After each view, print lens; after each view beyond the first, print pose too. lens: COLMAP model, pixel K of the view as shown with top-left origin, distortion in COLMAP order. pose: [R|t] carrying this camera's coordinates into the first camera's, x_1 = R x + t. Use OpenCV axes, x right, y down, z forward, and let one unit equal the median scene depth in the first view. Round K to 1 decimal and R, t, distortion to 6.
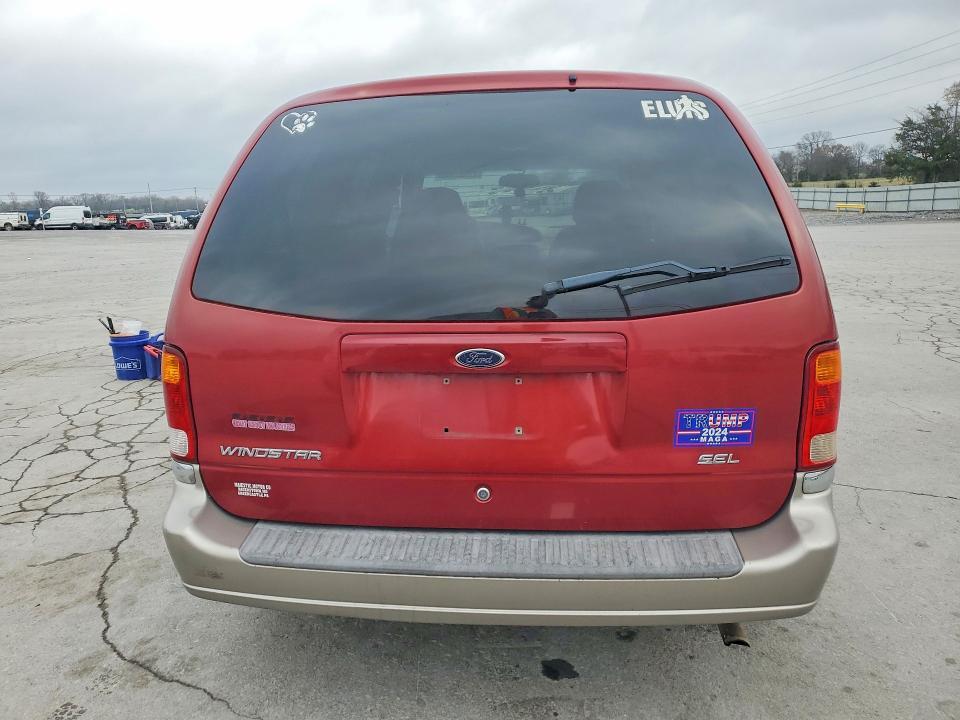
lens RADIAL K [[799.3, 0, 483.3], [0, 799.3, 361.5], [0, 0, 1]] dist [0.016393, 0.006122]
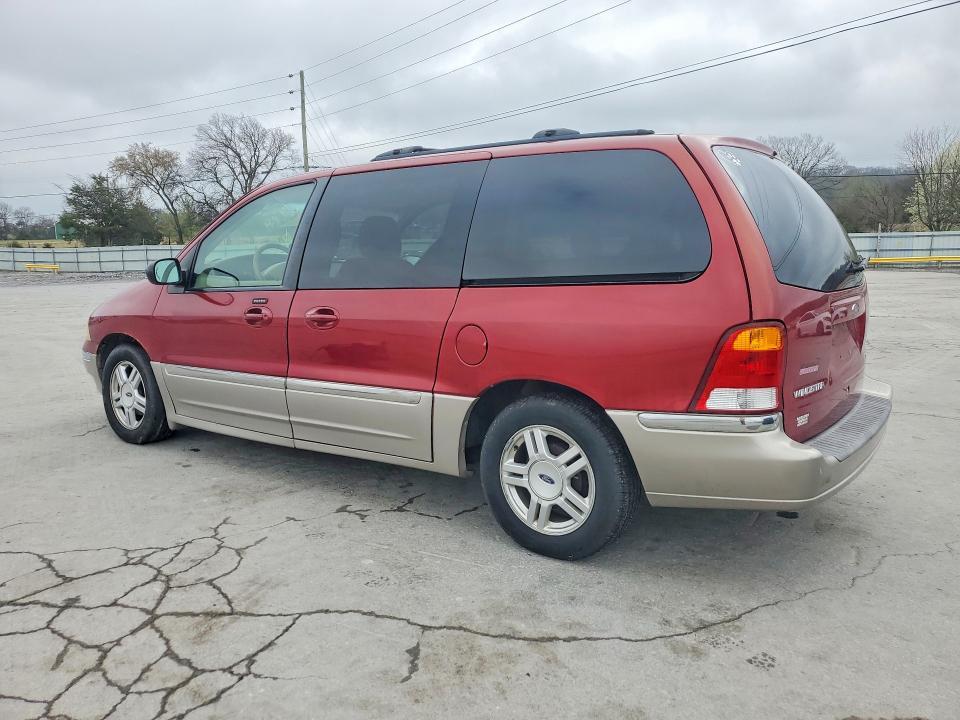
lens RADIAL K [[799.3, 0, 483.3], [0, 799.3, 361.5], [0, 0, 1]] dist [0.016393, 0.006122]
pose [[0.451432, -0.095832, 0.887145, -0.184256], [0.169115, 0.985385, 0.020388, -0.006982], [-0.876133, 0.140826, 0.461041, 0.086184]]
